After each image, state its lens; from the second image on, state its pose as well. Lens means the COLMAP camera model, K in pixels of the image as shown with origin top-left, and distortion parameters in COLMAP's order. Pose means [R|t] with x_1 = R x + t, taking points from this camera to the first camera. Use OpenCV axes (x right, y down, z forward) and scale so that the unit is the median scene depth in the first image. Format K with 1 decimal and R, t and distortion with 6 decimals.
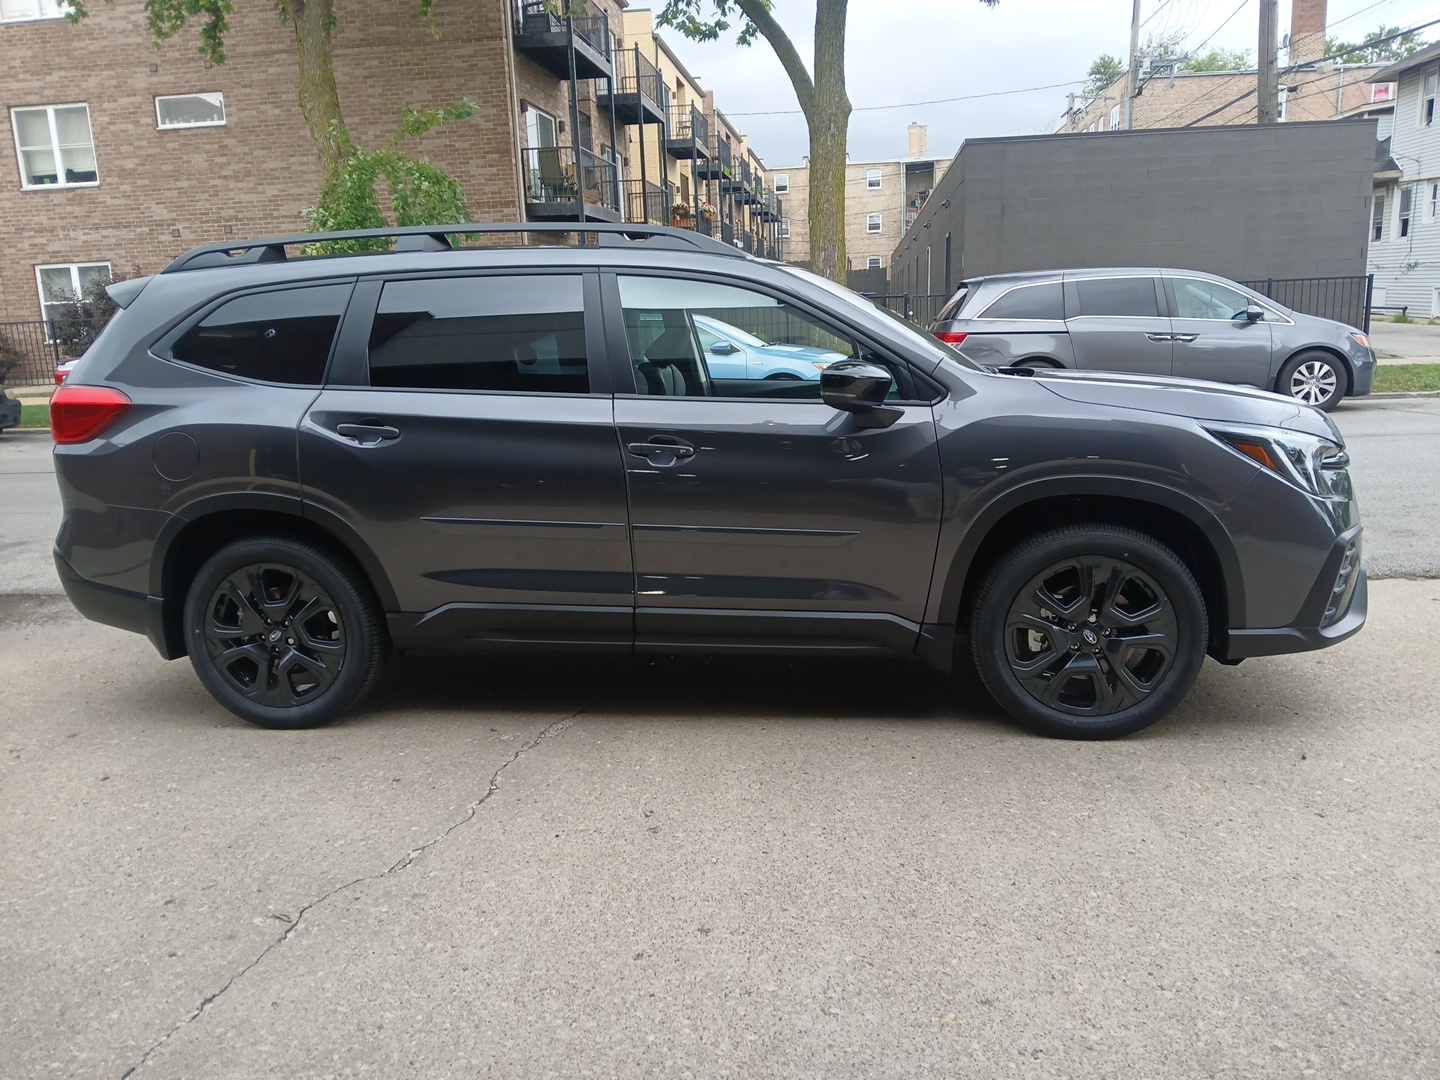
lens RADIAL K [[1131.4, 0, 720.0], [0, 1131.4, 540.0], [0, 0, 1]] dist [-0.006838, -0.041042]
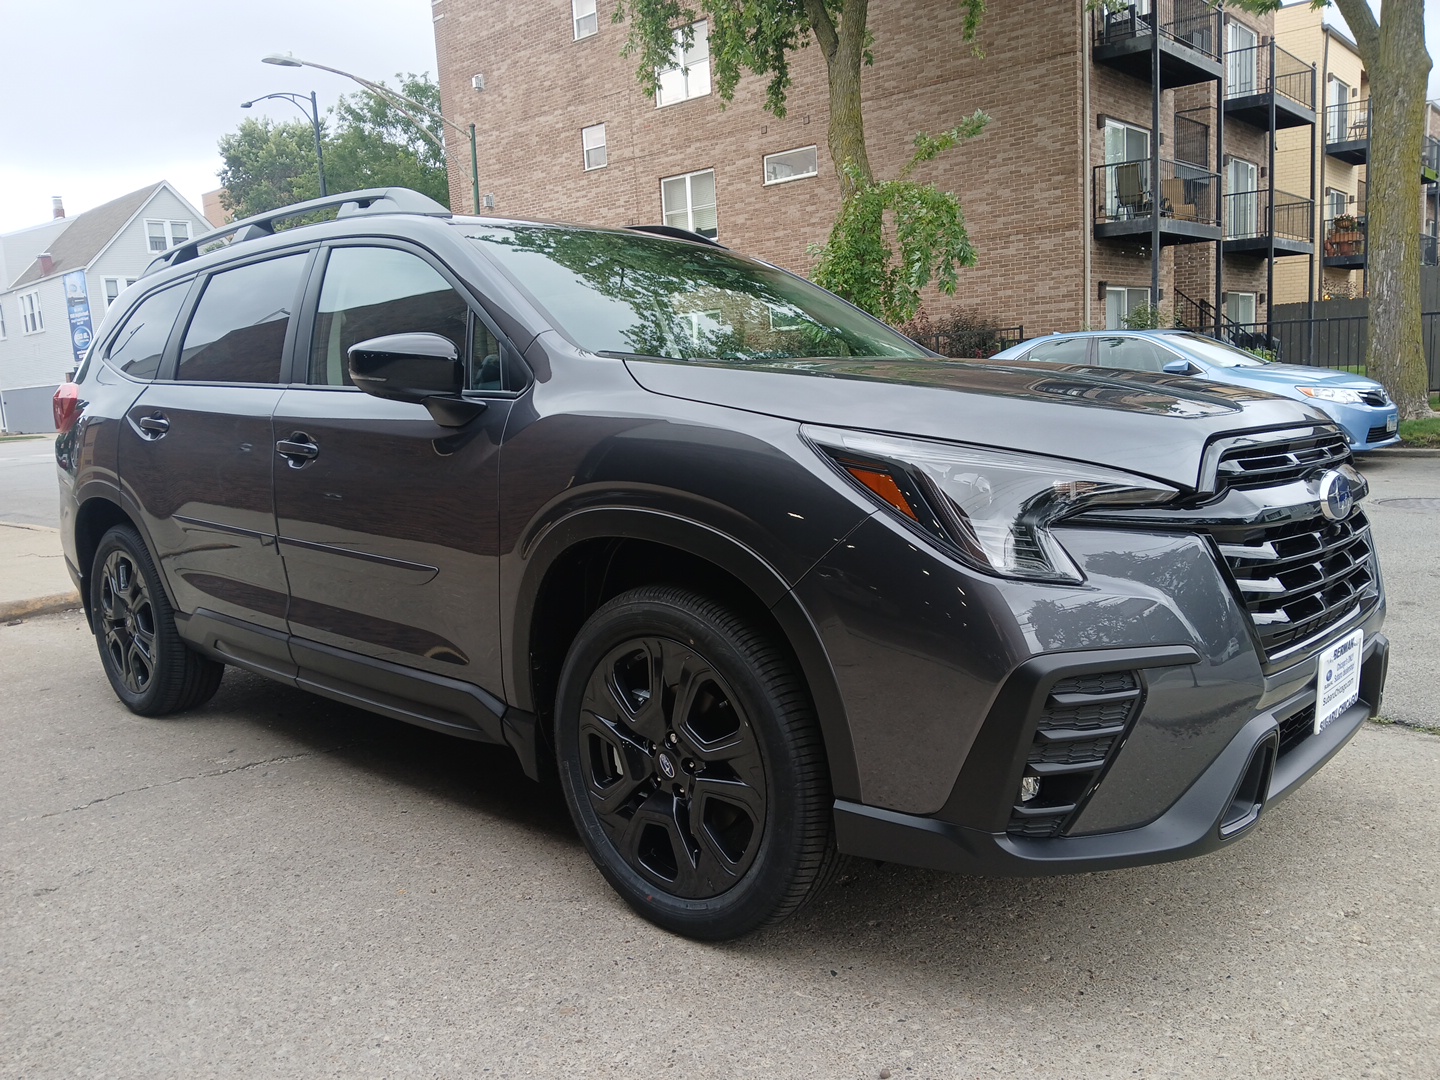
lens RADIAL K [[1131.4, 0, 720.0], [0, 1131.4, 540.0], [0, 0, 1]] dist [-0.006838, -0.041042]
pose [[0.827709, 0.065804, -0.557287, 0.108444], [-0.085909, 0.996253, -0.009959, -0.005302], [0.554543, 0.056119, 0.830260, 0.078064]]
